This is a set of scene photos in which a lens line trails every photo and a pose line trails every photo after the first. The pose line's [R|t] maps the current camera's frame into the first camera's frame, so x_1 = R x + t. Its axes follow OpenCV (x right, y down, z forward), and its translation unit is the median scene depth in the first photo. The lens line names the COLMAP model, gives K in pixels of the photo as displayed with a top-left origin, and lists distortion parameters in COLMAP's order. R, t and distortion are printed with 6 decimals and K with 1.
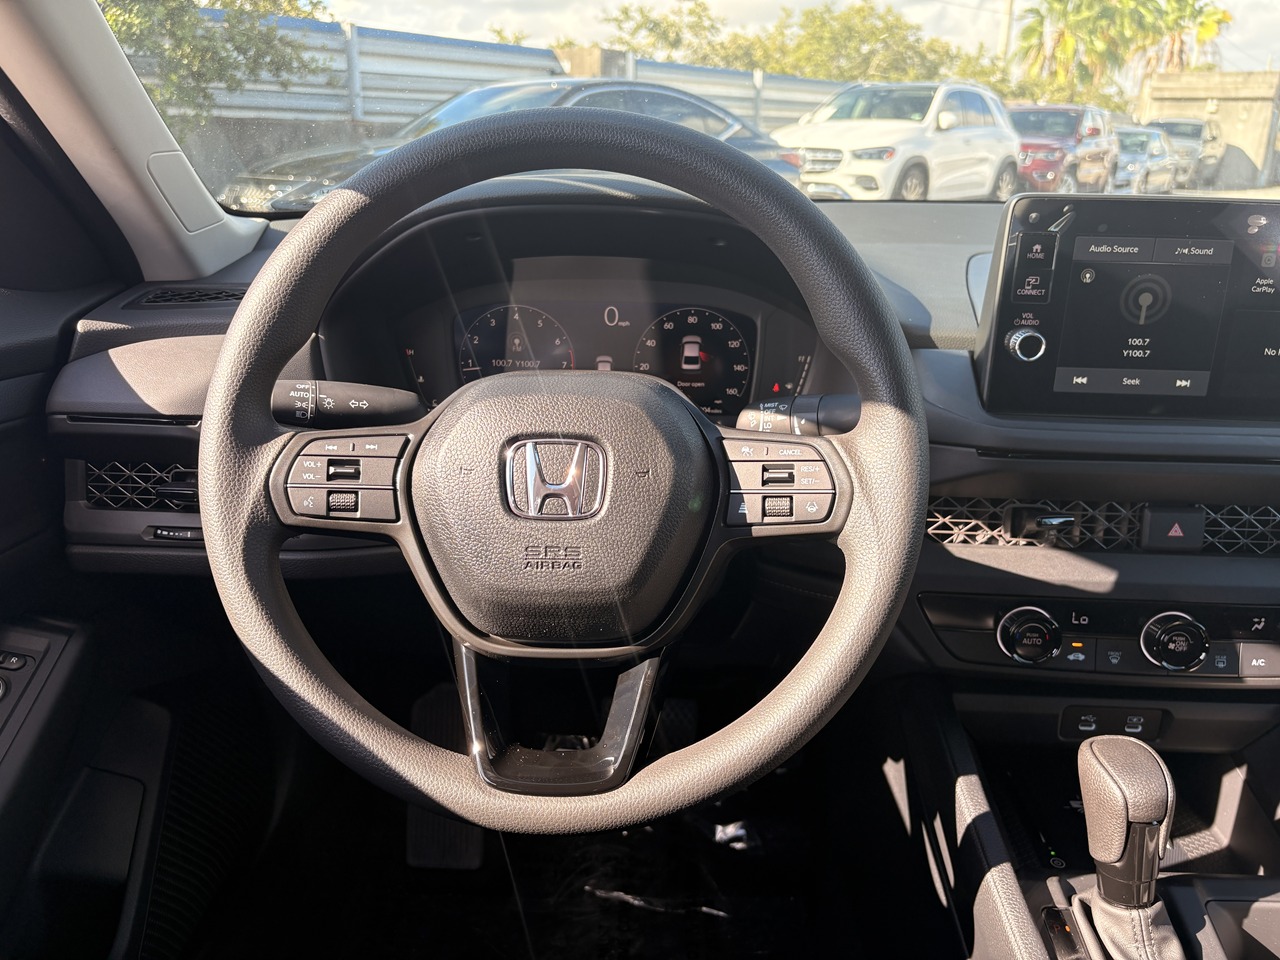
lens RADIAL K [[988.1, 0, 635.8], [0, 988.1, 488.3], [0, 0, 1]] dist [0.021943, -0.018317]
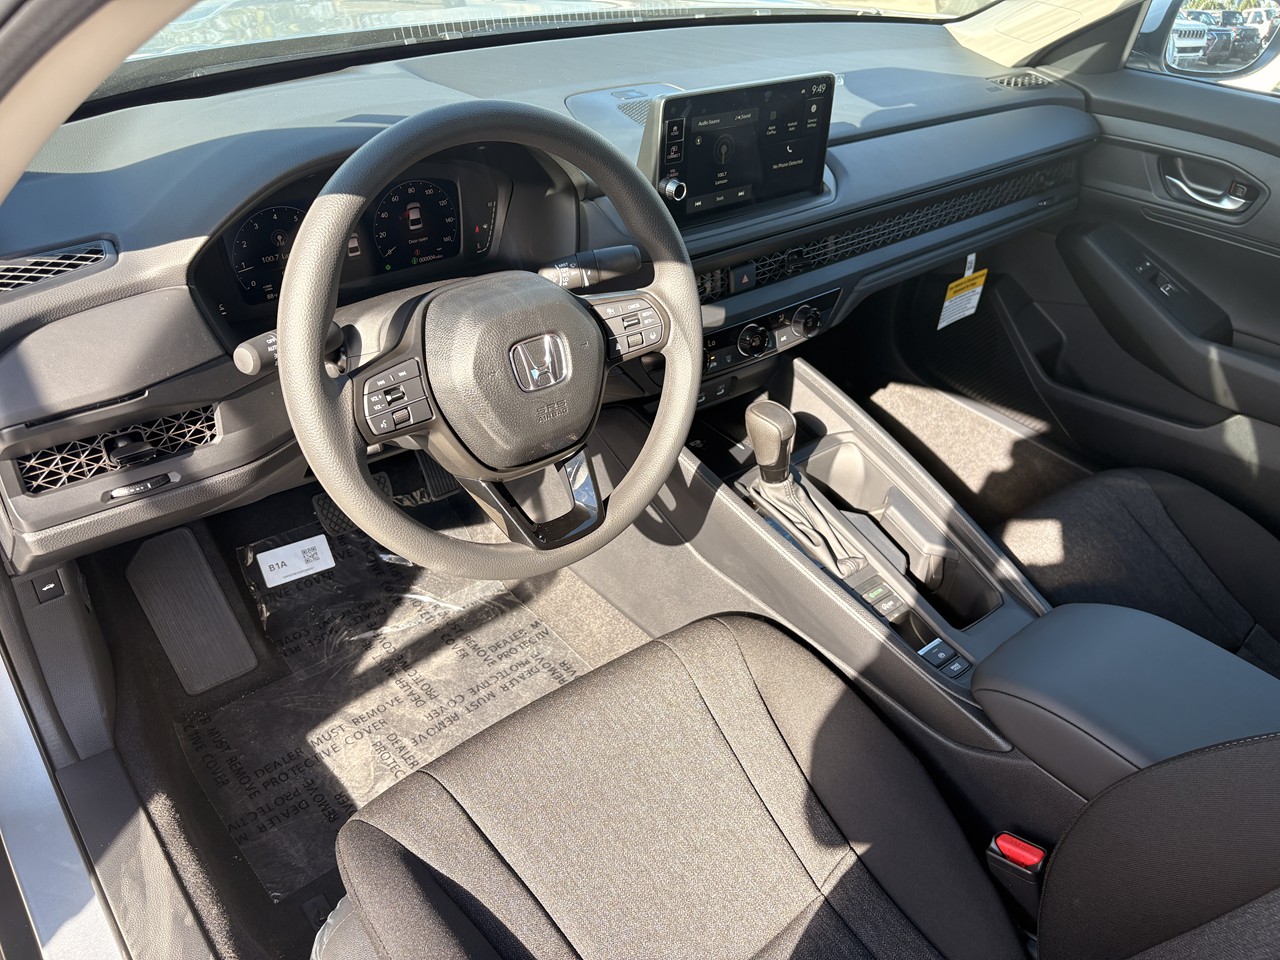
lens RADIAL K [[988.1, 0, 635.8], [0, 988.1, 488.3], [0, 0, 1]] dist [0.021943, -0.018317]
pose [[0.747792, -0.361472, 0.556907, -0.745157], [0.175283, 0.916525, 0.359525, -0.294398], [-0.640377, -0.171234, 0.748730, -0.262118]]
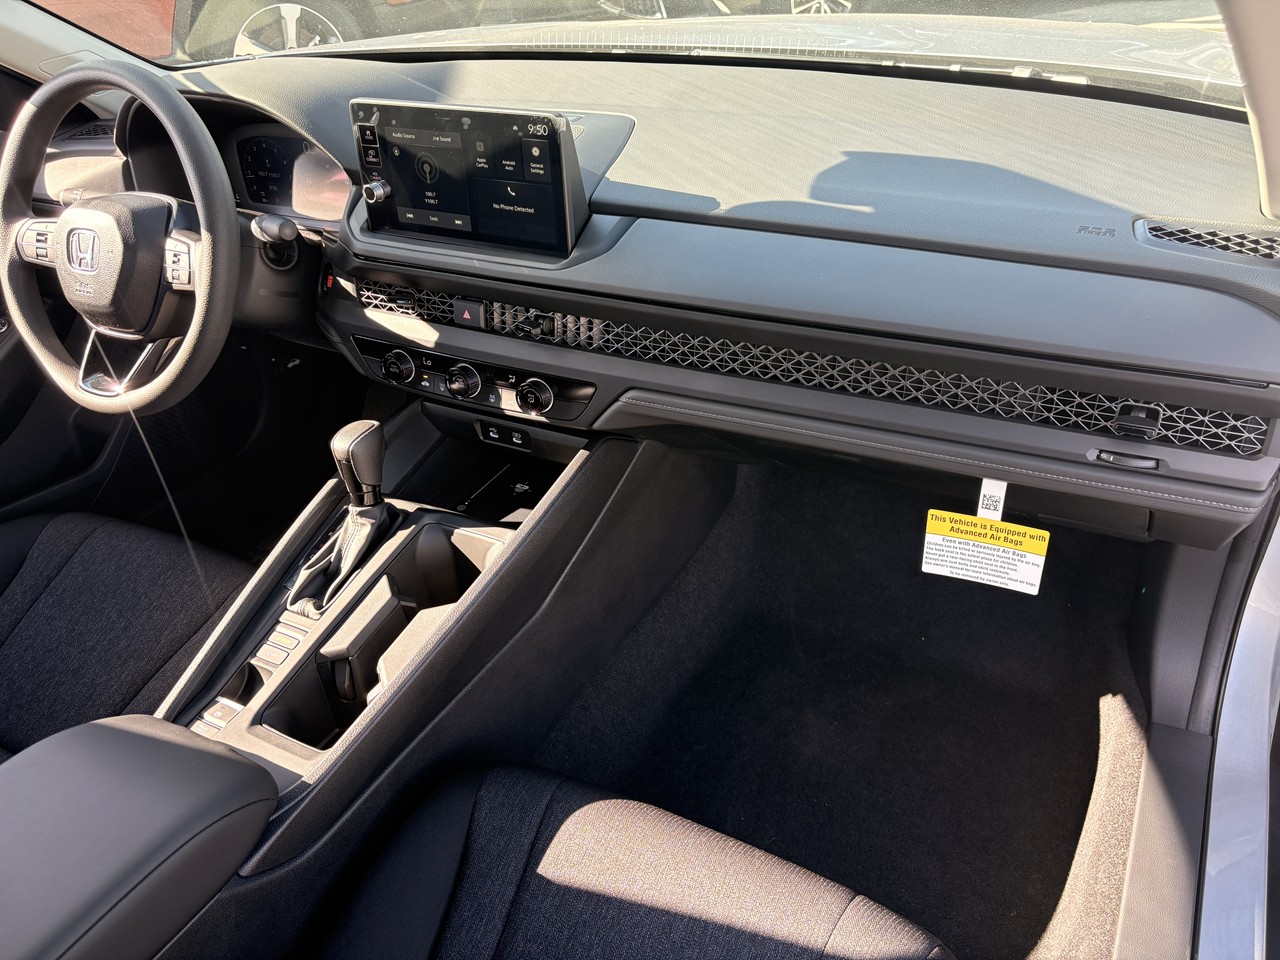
lens RADIAL K [[971.7, 0, 614.2], [0, 971.7, 473.3], [0, 0, 1]] dist [0.004158, 0.042387]
pose [[0.888729, 0.180888, -0.421236, 1.549848], [-0.071956, 0.962515, 0.261511, -0.148308], [0.452750, -0.202102, 0.868431, -0.342779]]
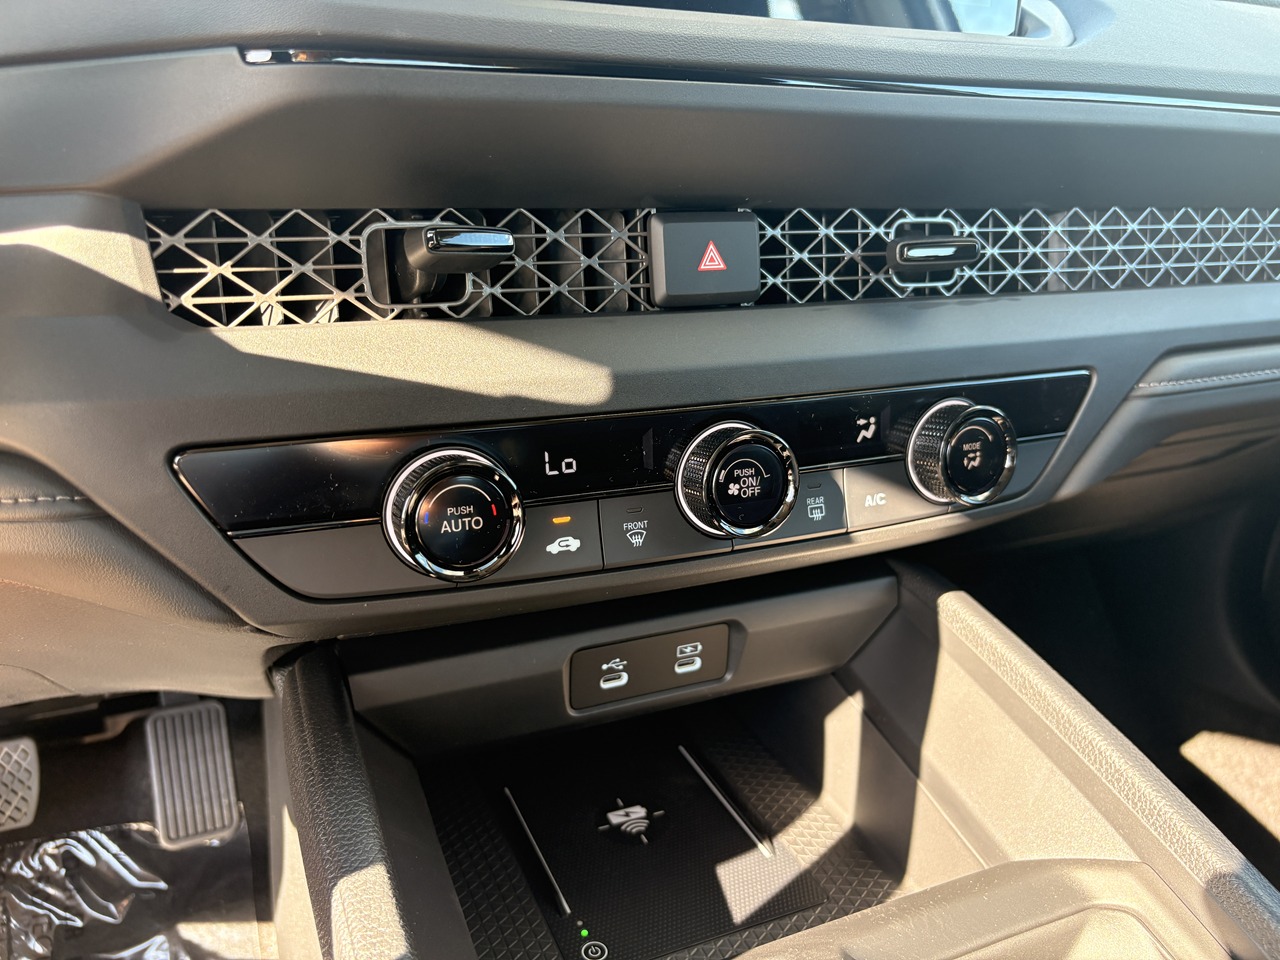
lens RADIAL K [[988.1, 0, 635.8], [0, 988.1, 488.3], [0, 0, 1]] dist [0.021943, -0.018317]
pose [[0.897189, -0.140469, 0.418712, 0.302002], [0.133544, 0.989976, 0.045967, 0.134455], [-0.420972, 0.014676, 0.906955, 0.599575]]
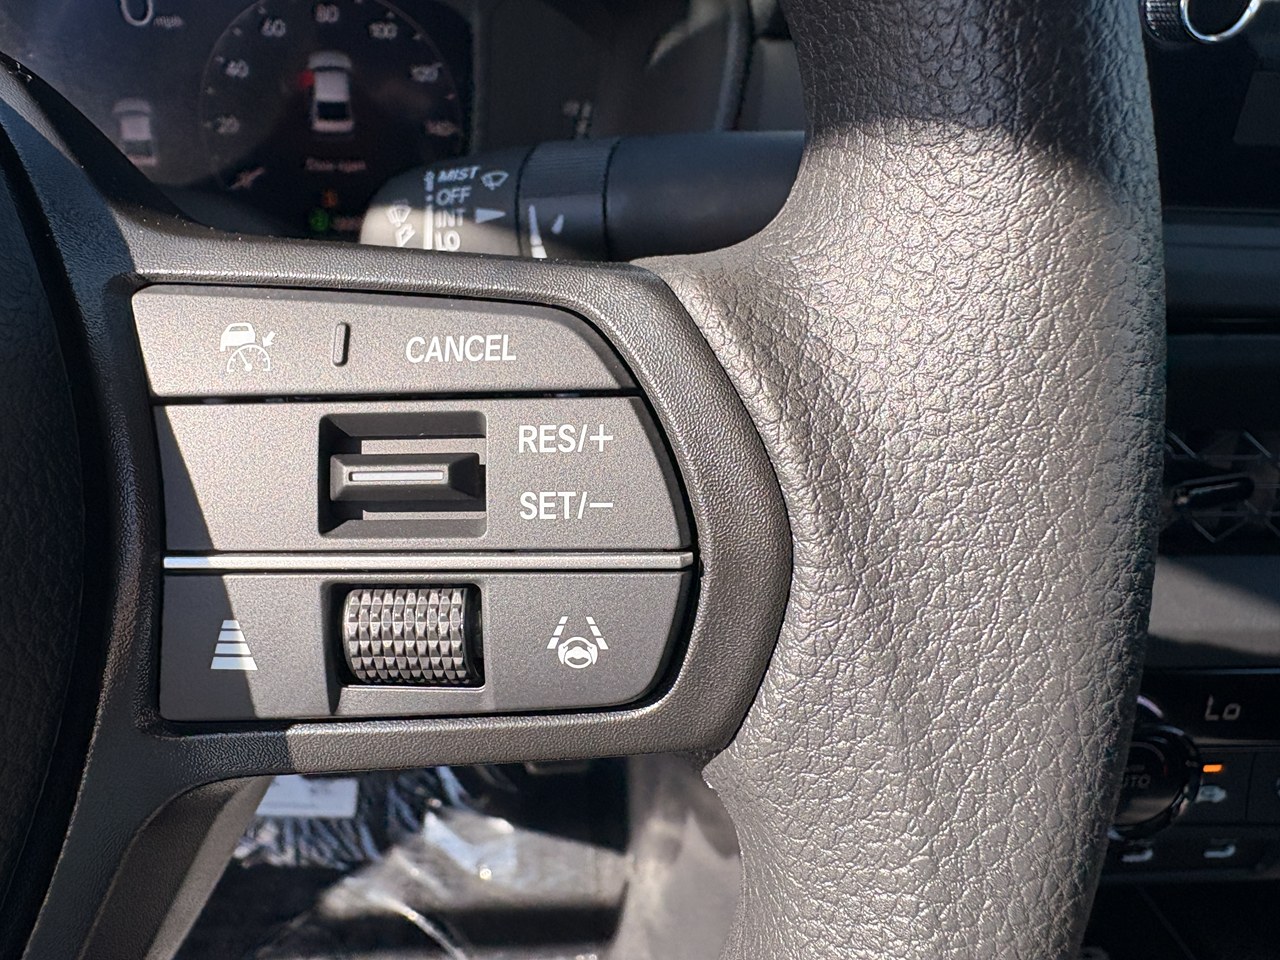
lens RADIAL K [[989.0, 0, 560.0], [0, 989.0, 475.7], [0, 0, 1]] dist [-0.002317, -0.006456]
pose [[0.991277, -0.036149, 0.126744, 0.126010], [0.018362, 0.990152, 0.138789, -0.032595], [-0.130513, -0.135251, 0.982178, 0.679264]]
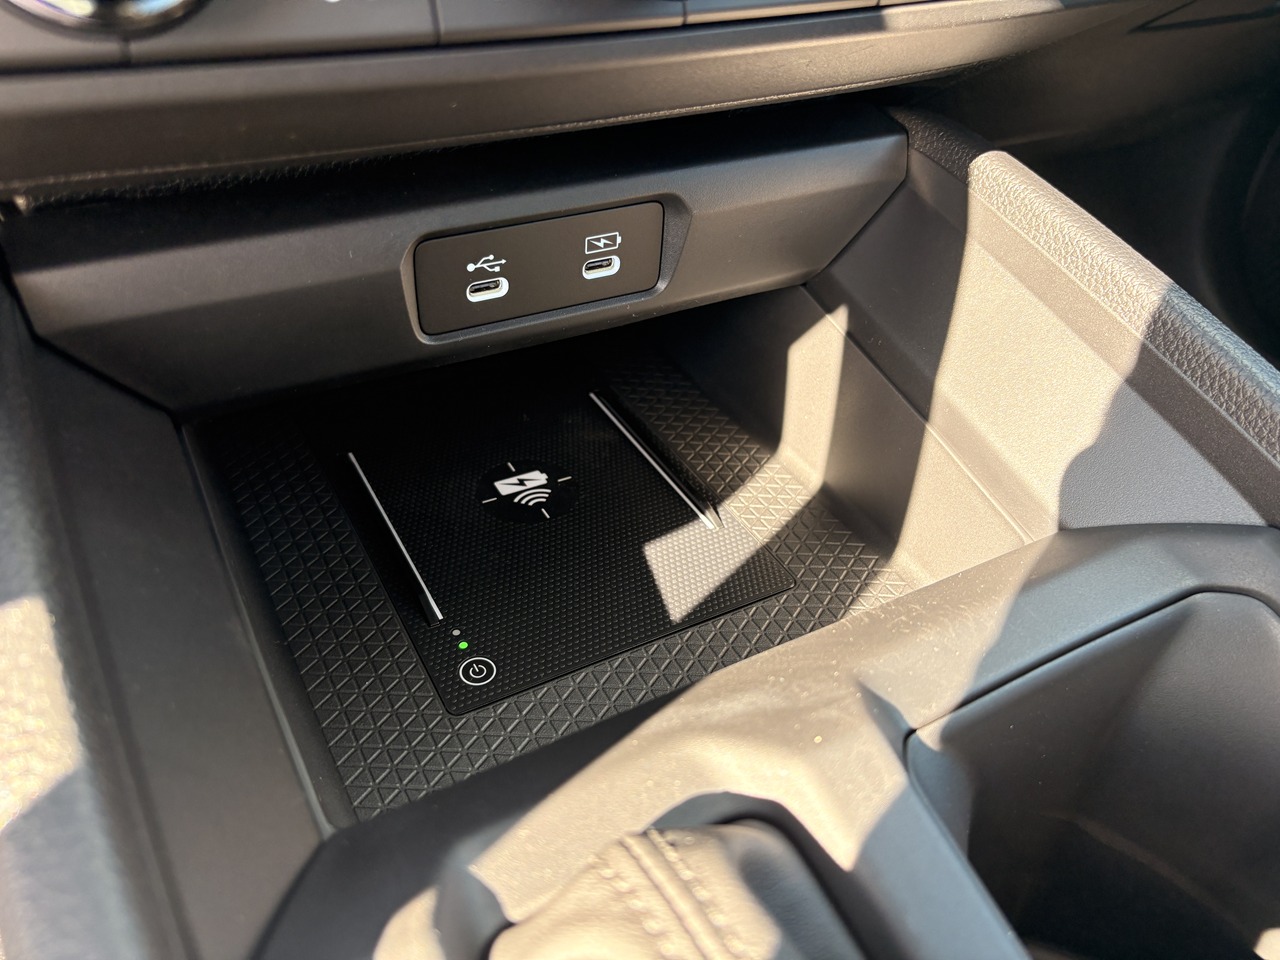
lens RADIAL K [[964.5, 0, 636.2], [0, 964.5, 500.8], [0, 0, 1]] dist [0.026539, -0.070697]
pose [[0.850093, -0.309658, 0.425975, 0.392693], [0.132145, 0.908410, 0.396646, 0.212429], [-0.509785, -0.280896, 0.813153, 0.801615]]
